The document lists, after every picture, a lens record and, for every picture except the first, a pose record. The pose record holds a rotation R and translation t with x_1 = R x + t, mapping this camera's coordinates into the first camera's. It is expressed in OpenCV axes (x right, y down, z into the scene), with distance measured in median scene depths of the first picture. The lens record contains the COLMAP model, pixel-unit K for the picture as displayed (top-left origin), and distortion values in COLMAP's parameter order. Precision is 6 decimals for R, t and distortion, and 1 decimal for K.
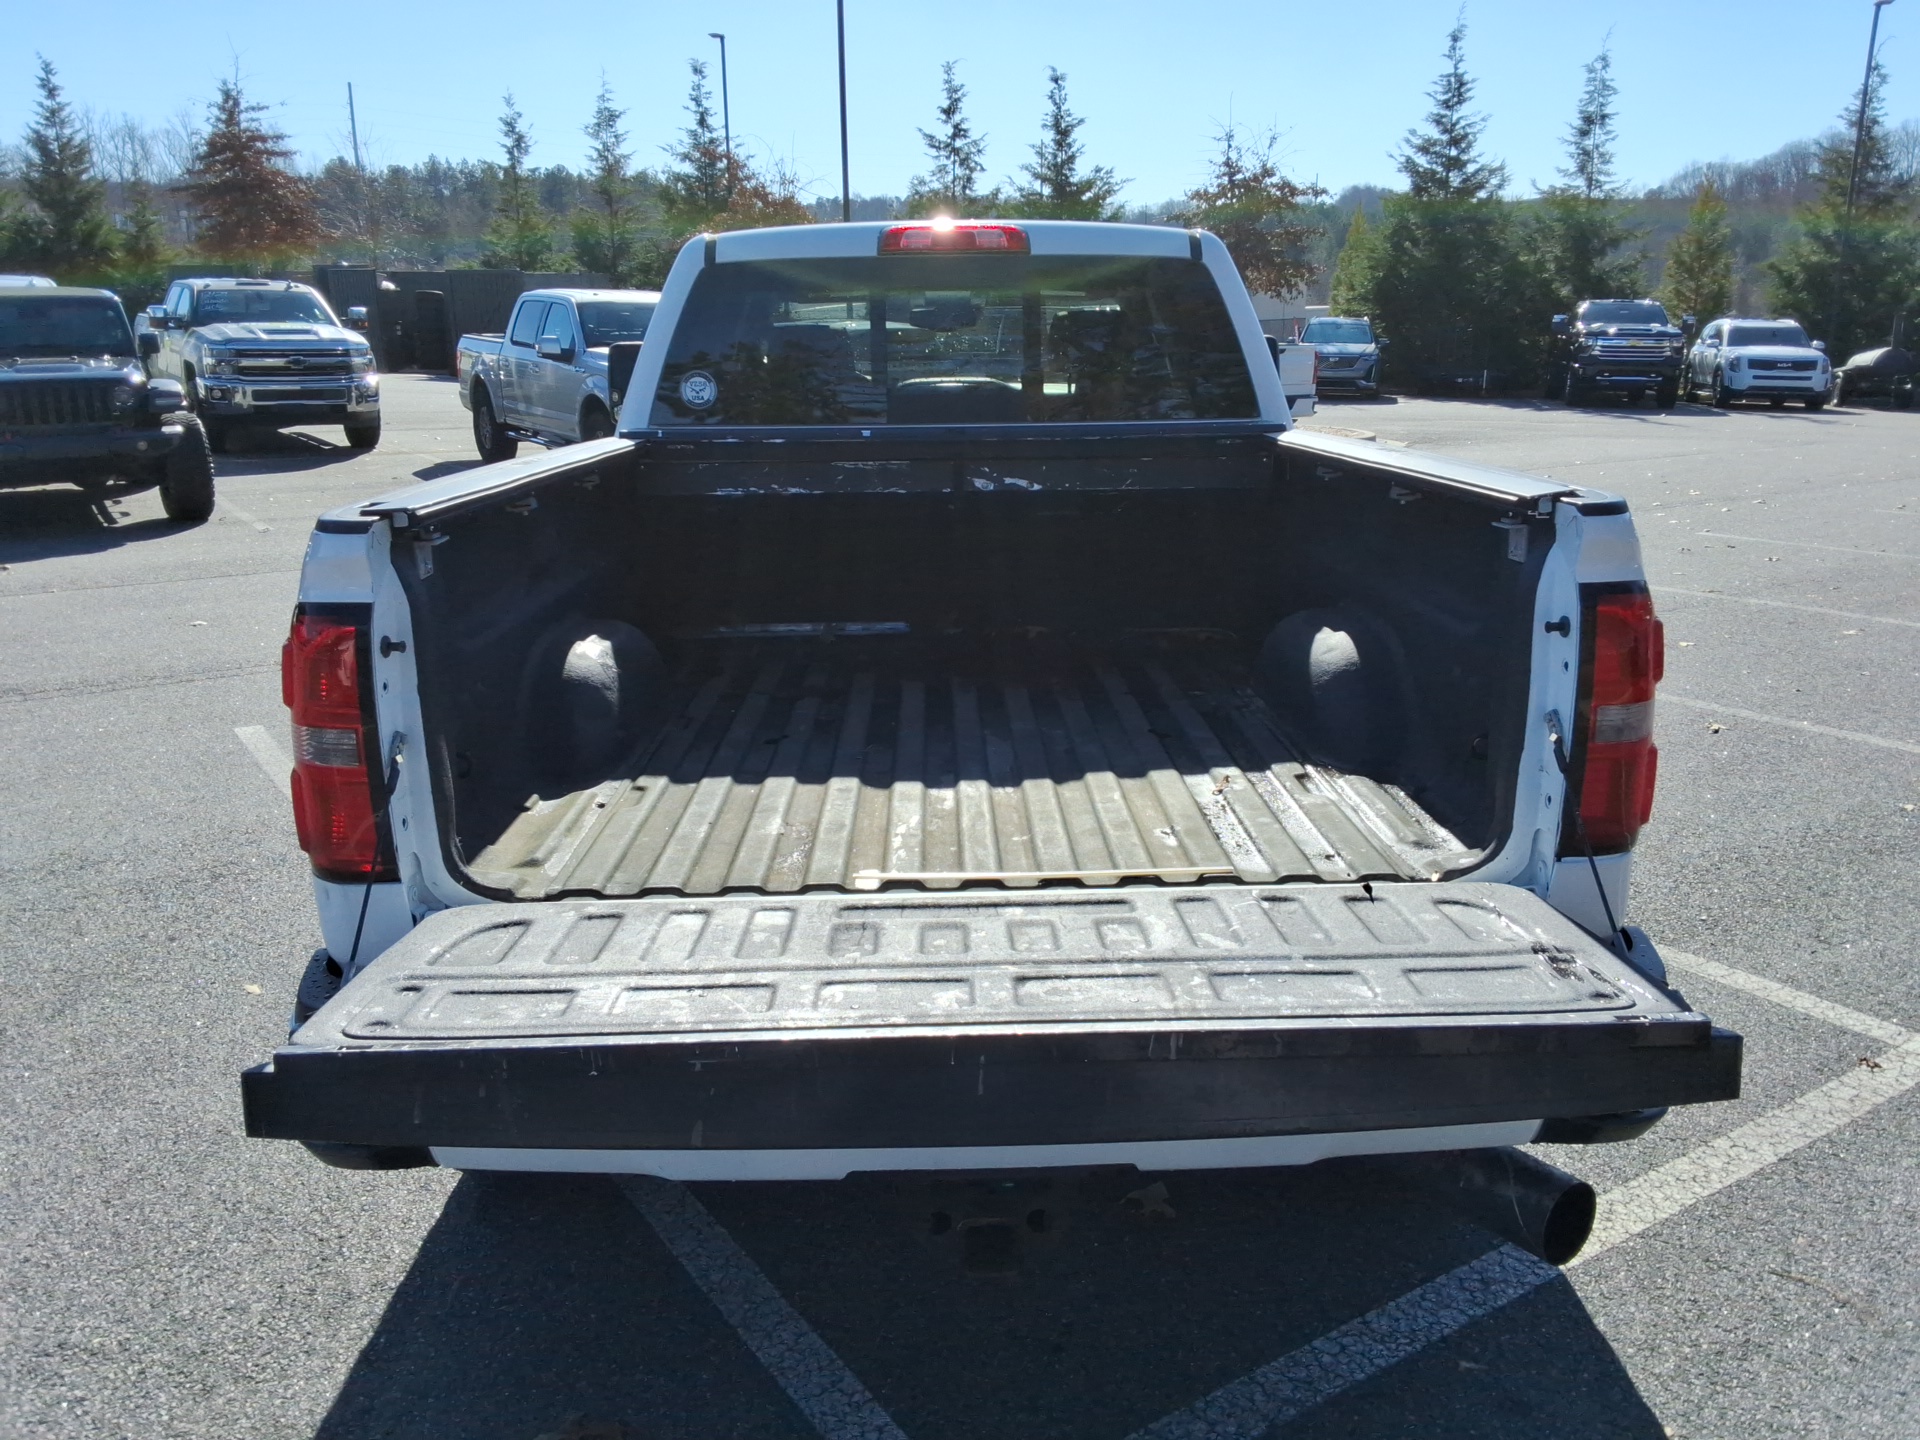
lens RADIAL K [[1533.2, 0, 970.2], [0, 1533.2, 717.1], [0, 0, 1]] dist [0.097007, -0.136791]
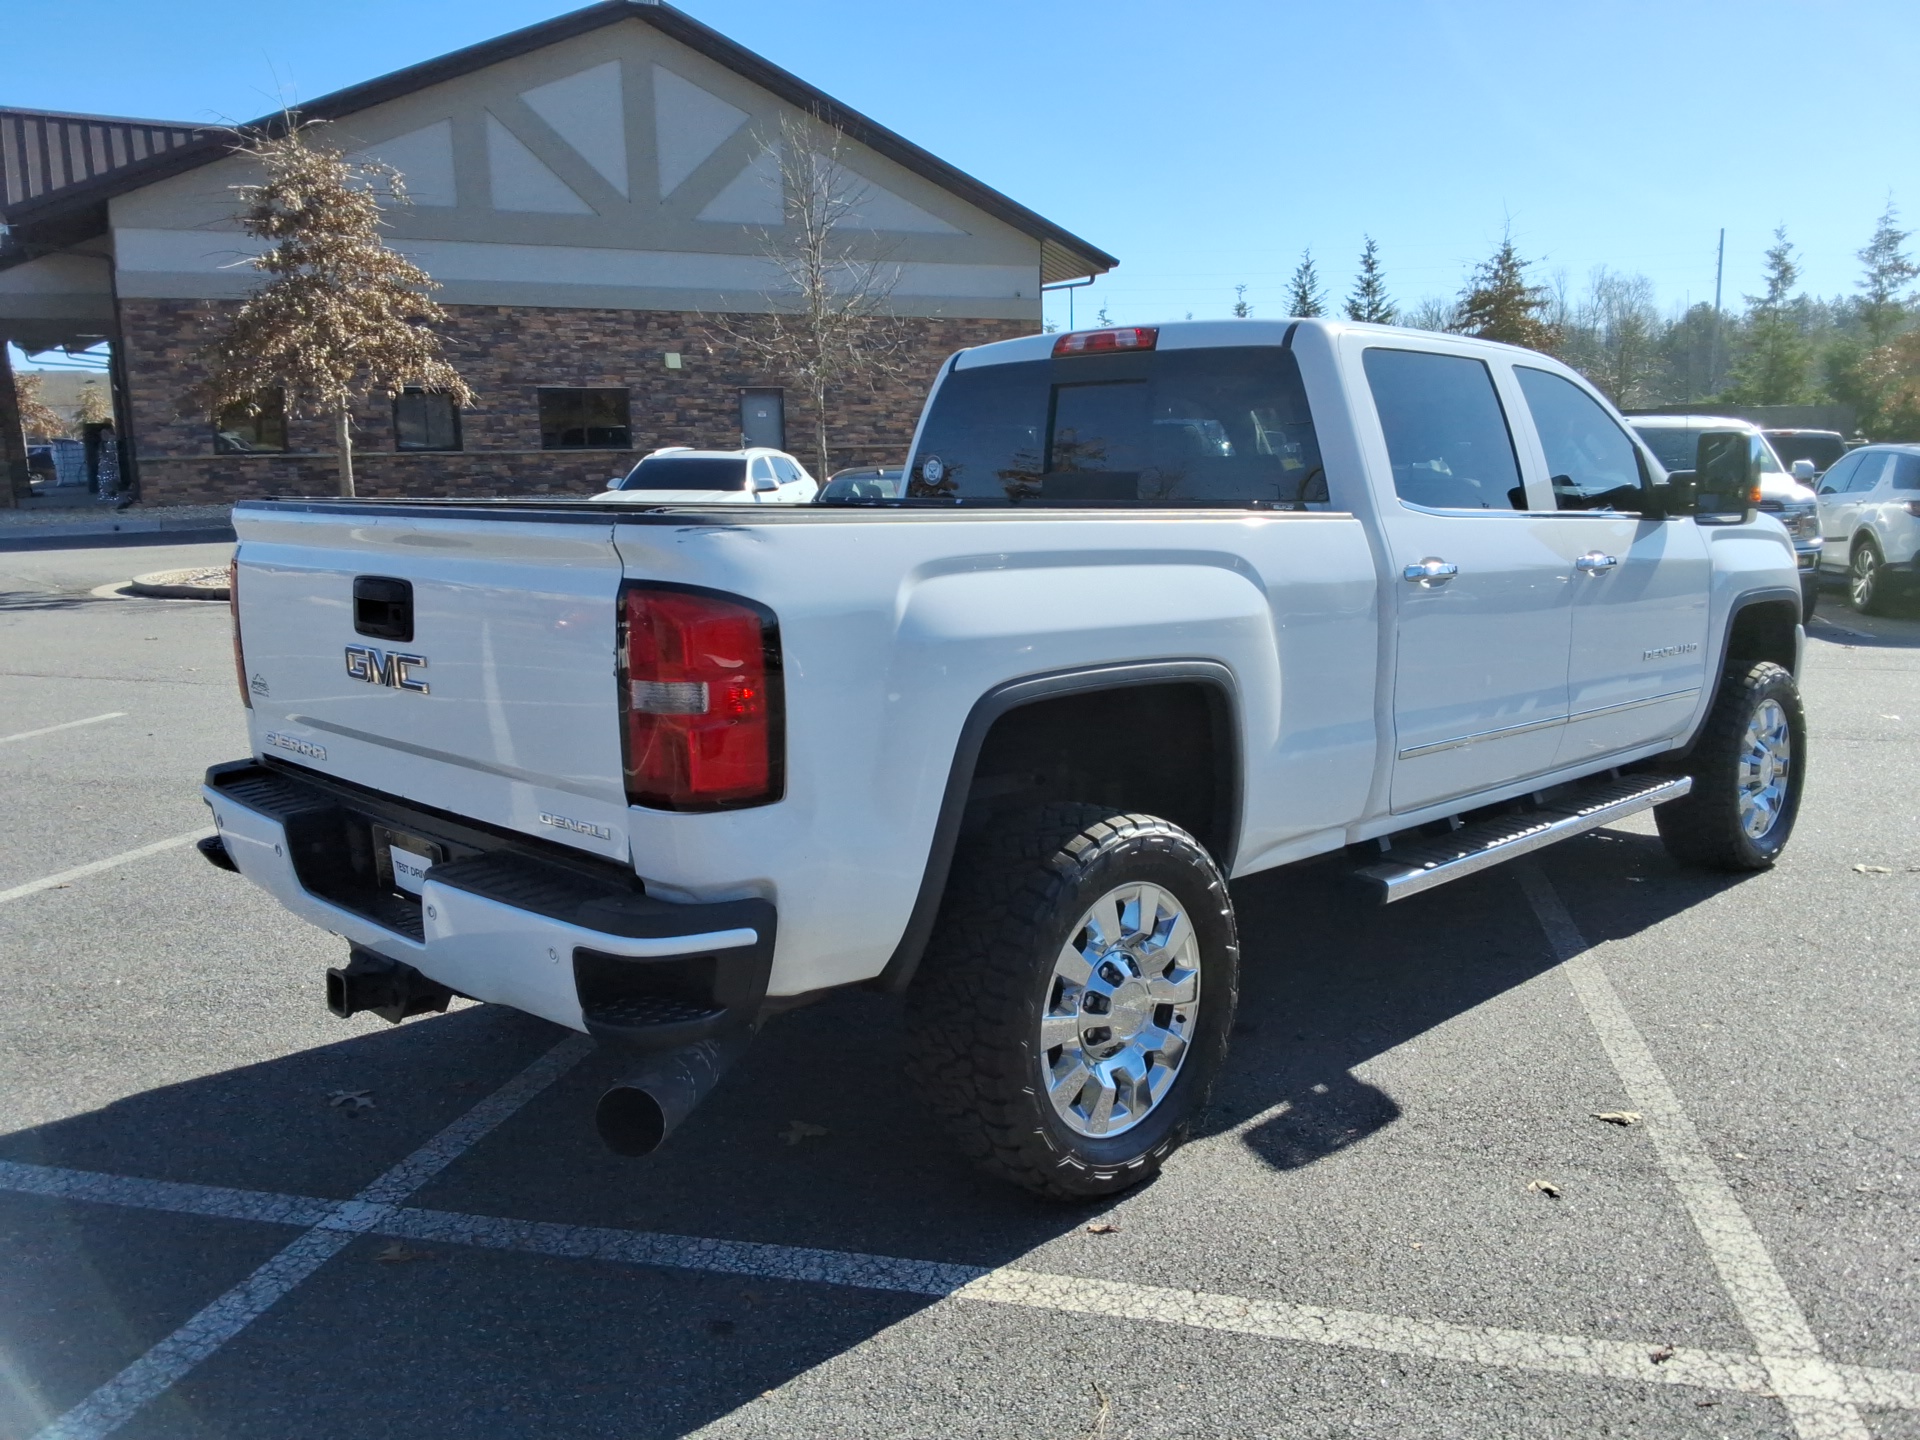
lens RADIAL K [[1533.2, 0, 985.1], [0, 1533.2, 720.5], [0, 0, 1]] dist [0.097007, -0.136791]
pose [[0.697057, 0.122286, -0.706511, 0.197911], [-0.182234, 0.983208, -0.009617, -0.001889], [0.693471, 0.135454, 0.707637, 0.045179]]
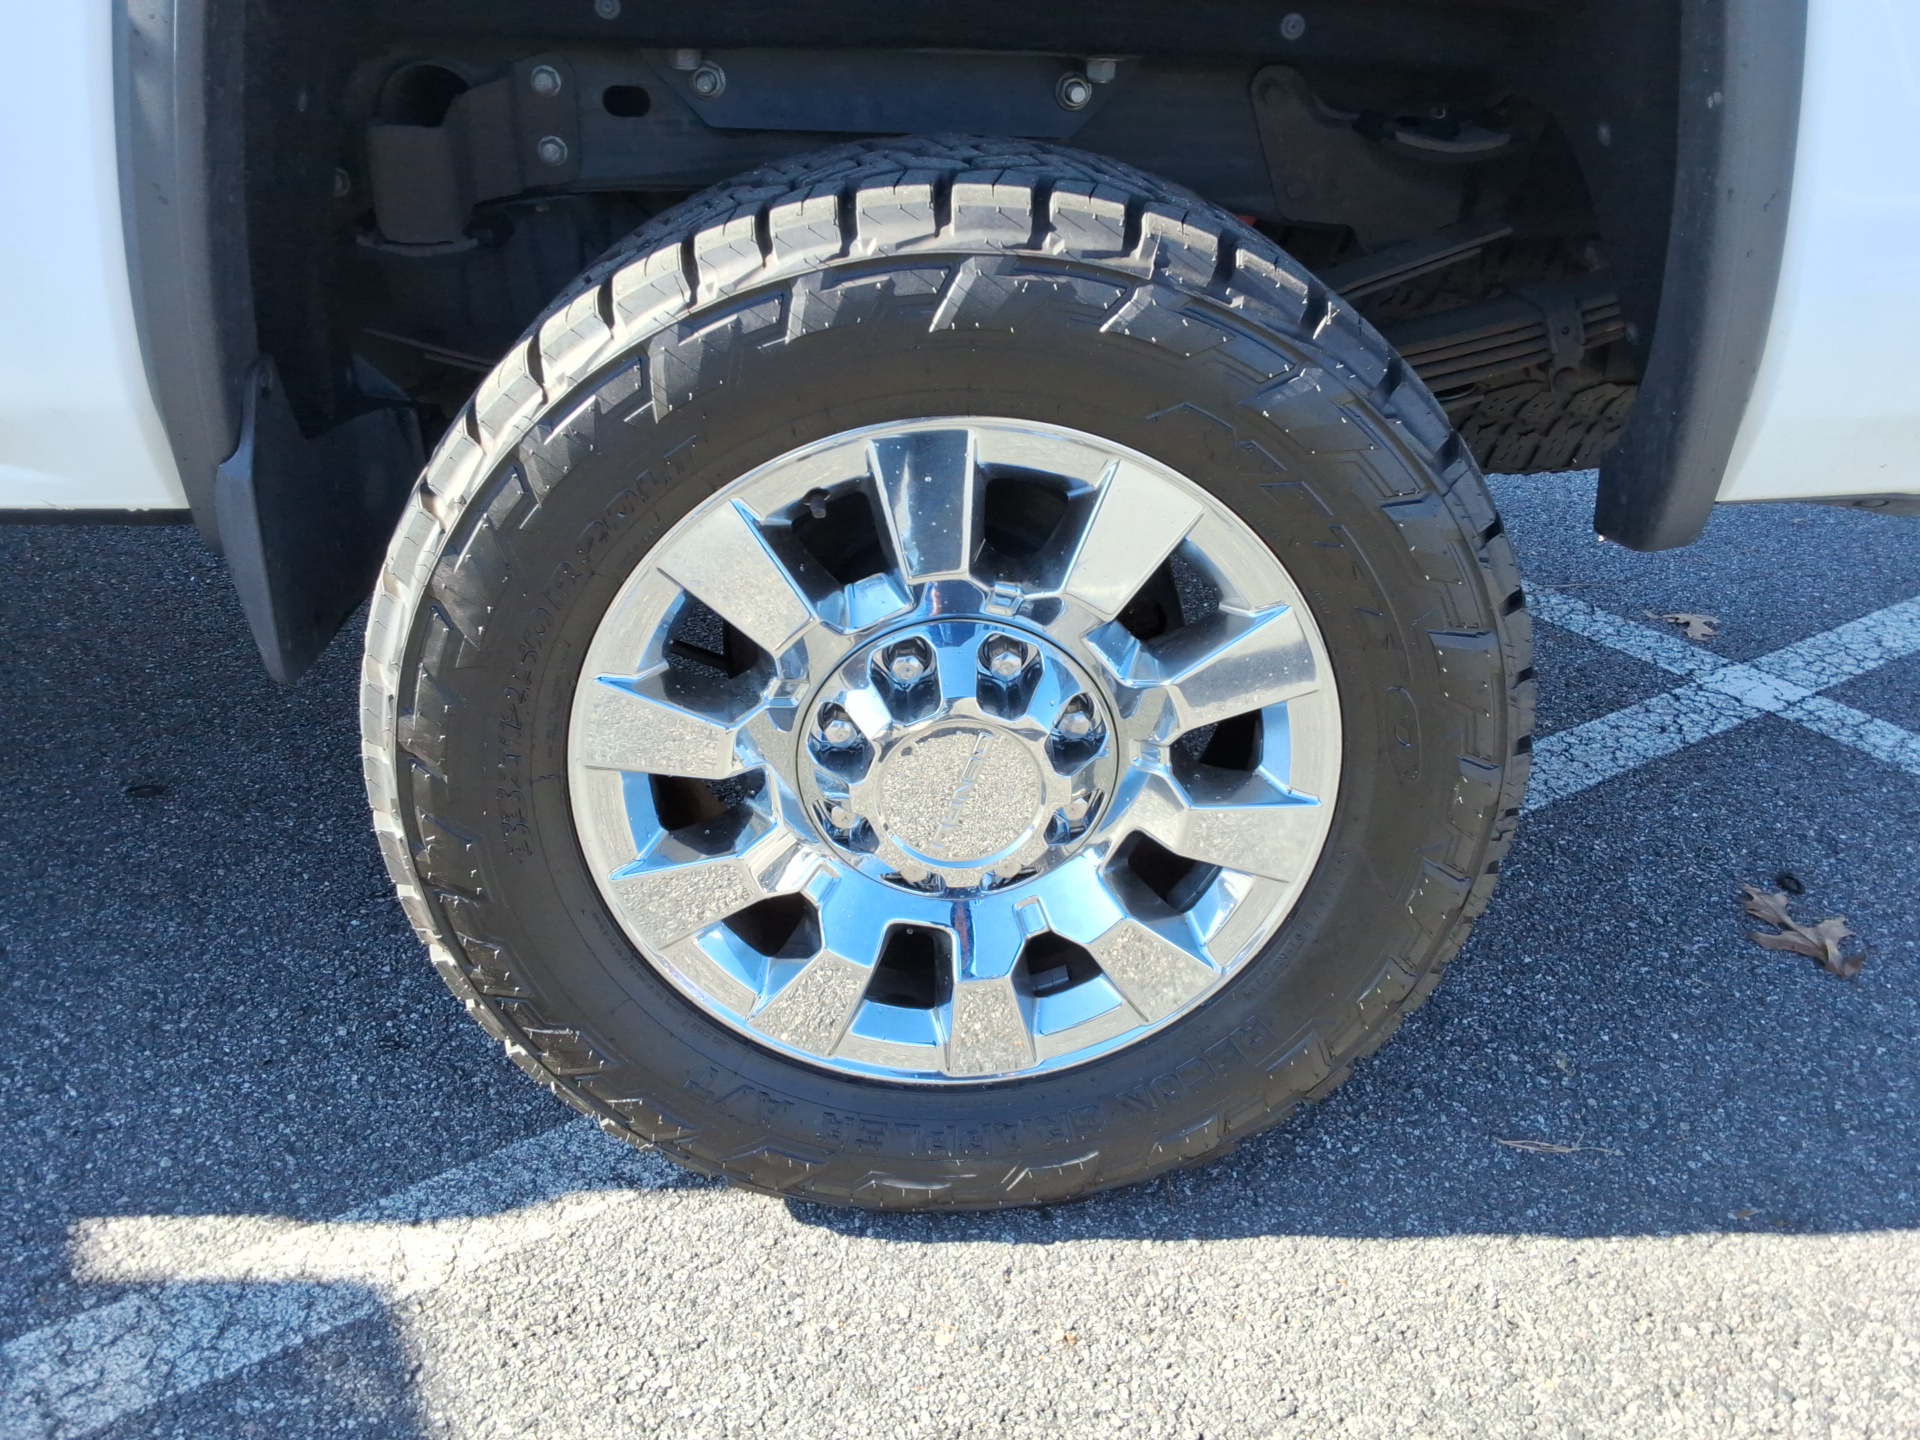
lens RADIAL K [[1533.2, 0, 957.2], [0, 1533.2, 715.9], [0, 0, 1]] dist [0.097007, -0.136791]
pose [[-0.017724, -0.437287, 0.899147, -0.128310], [0.222577, 0.874997, 0.429929, 0.001694], [-0.974754, 0.207750, 0.081822, 0.203432]]
